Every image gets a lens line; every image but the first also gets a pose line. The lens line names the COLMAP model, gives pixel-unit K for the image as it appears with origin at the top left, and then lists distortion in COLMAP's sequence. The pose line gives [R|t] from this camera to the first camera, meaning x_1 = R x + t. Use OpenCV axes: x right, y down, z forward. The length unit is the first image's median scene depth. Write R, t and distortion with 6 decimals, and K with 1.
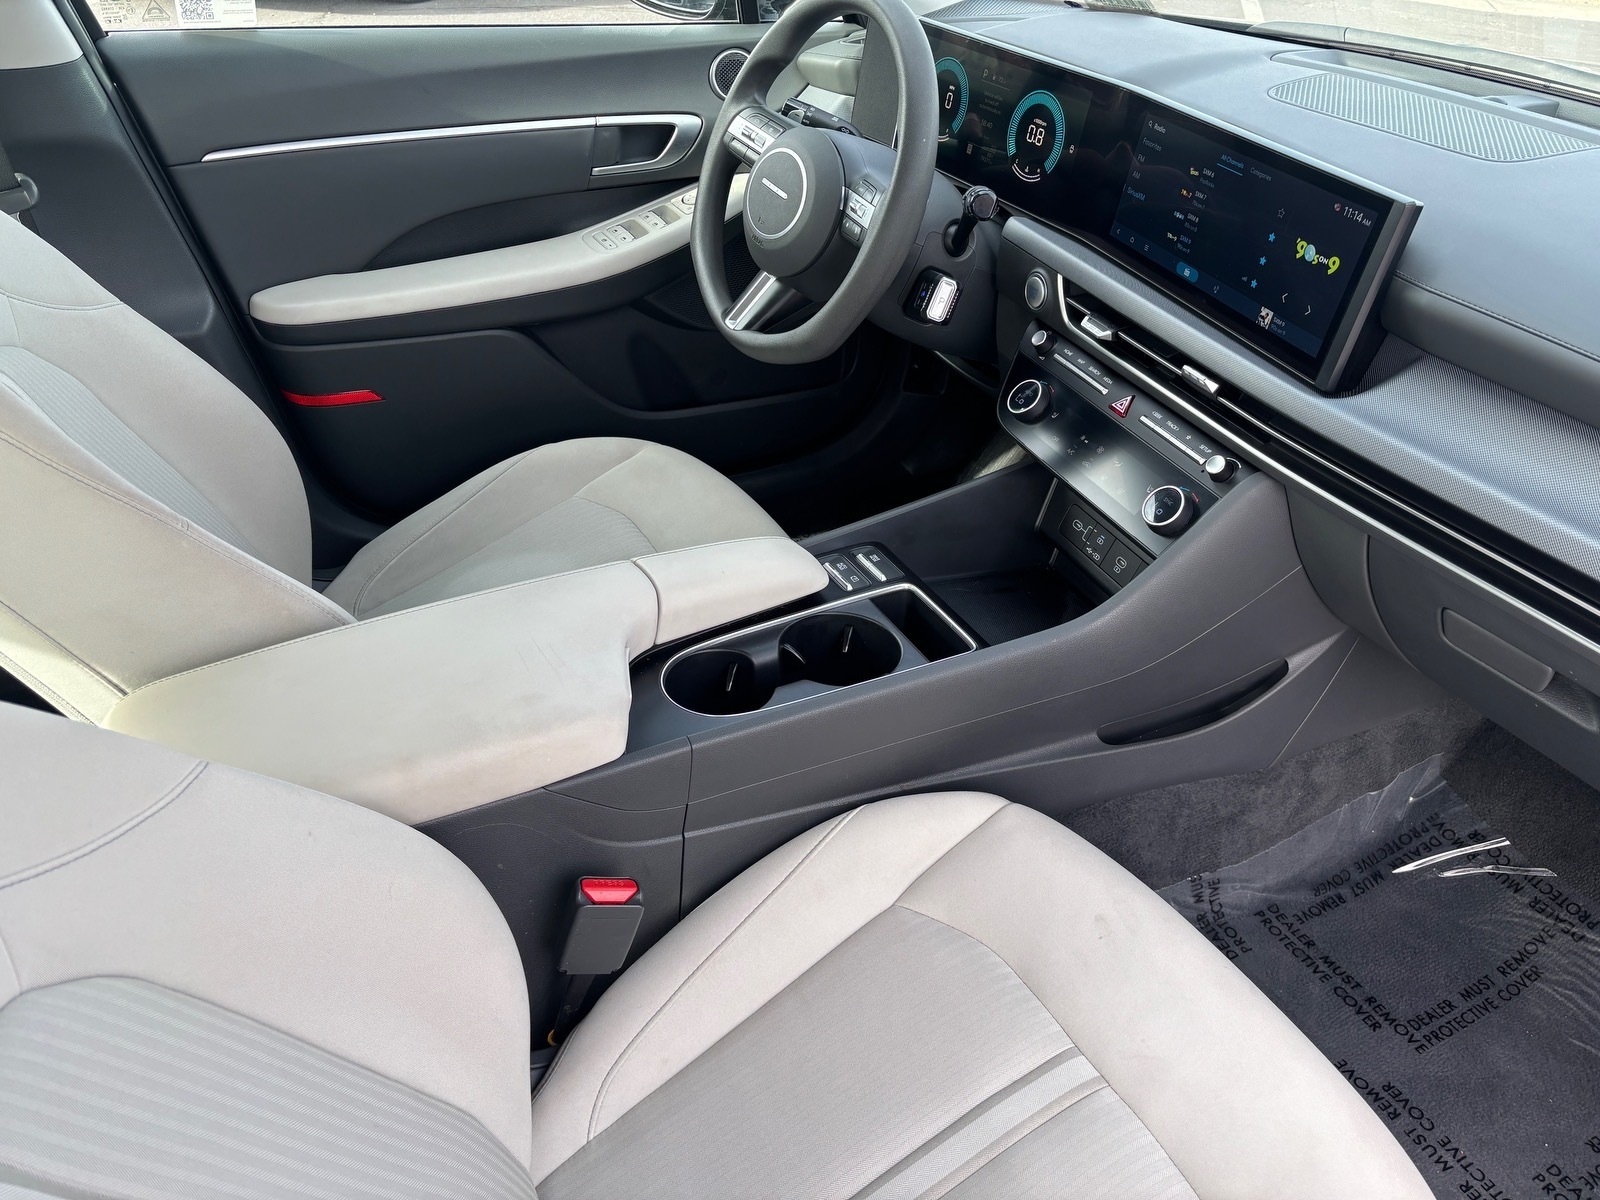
lens RADIAL K [[1172.1, 0, 798.6], [0, 1172.1, 593.2], [0, 0, 1]] dist [0.000808, -0.016191]
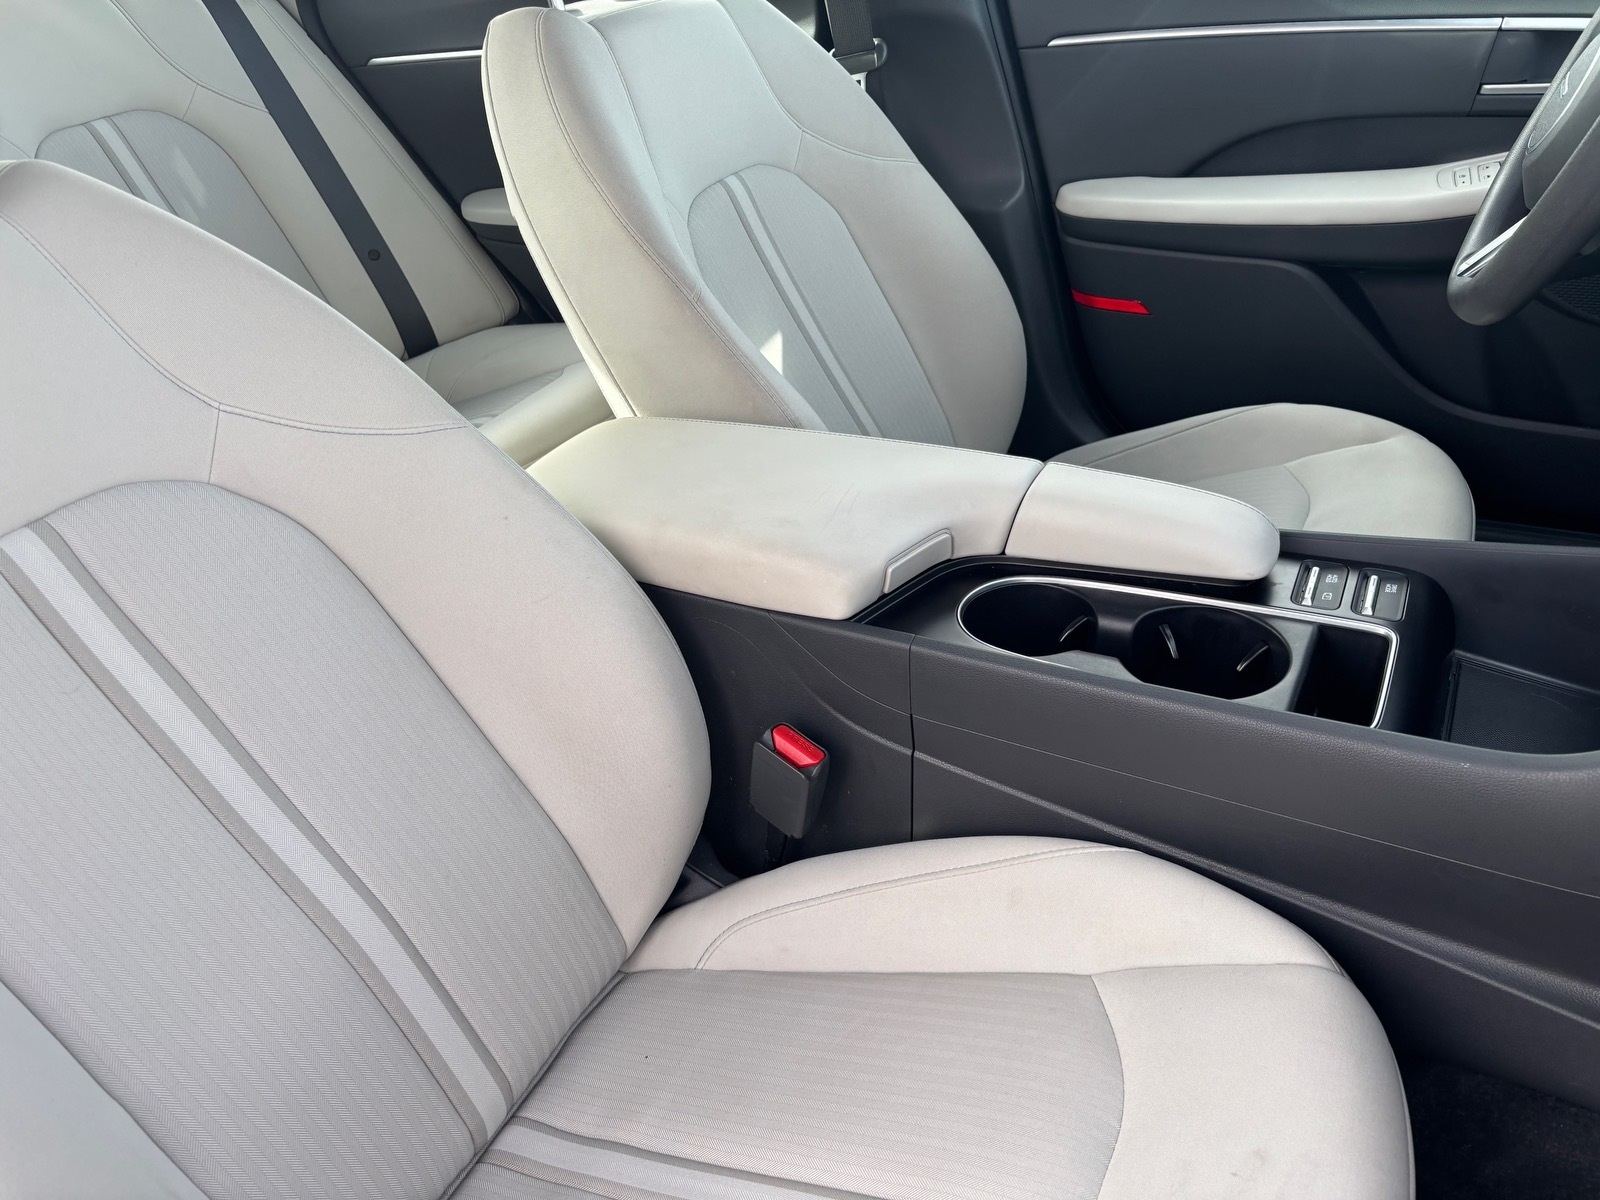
lens RADIAL K [[1172.1, 0, 796.6], [0, 1172.1, 610.3], [0, 0, 1]] dist [0.000808, -0.016191]
pose [[0.566450, 0.366637, -0.738046, 0.395545], [-0.360825, 0.915516, 0.177865, -0.014922], [0.740905, 0.165553, 0.650886, 0.289433]]
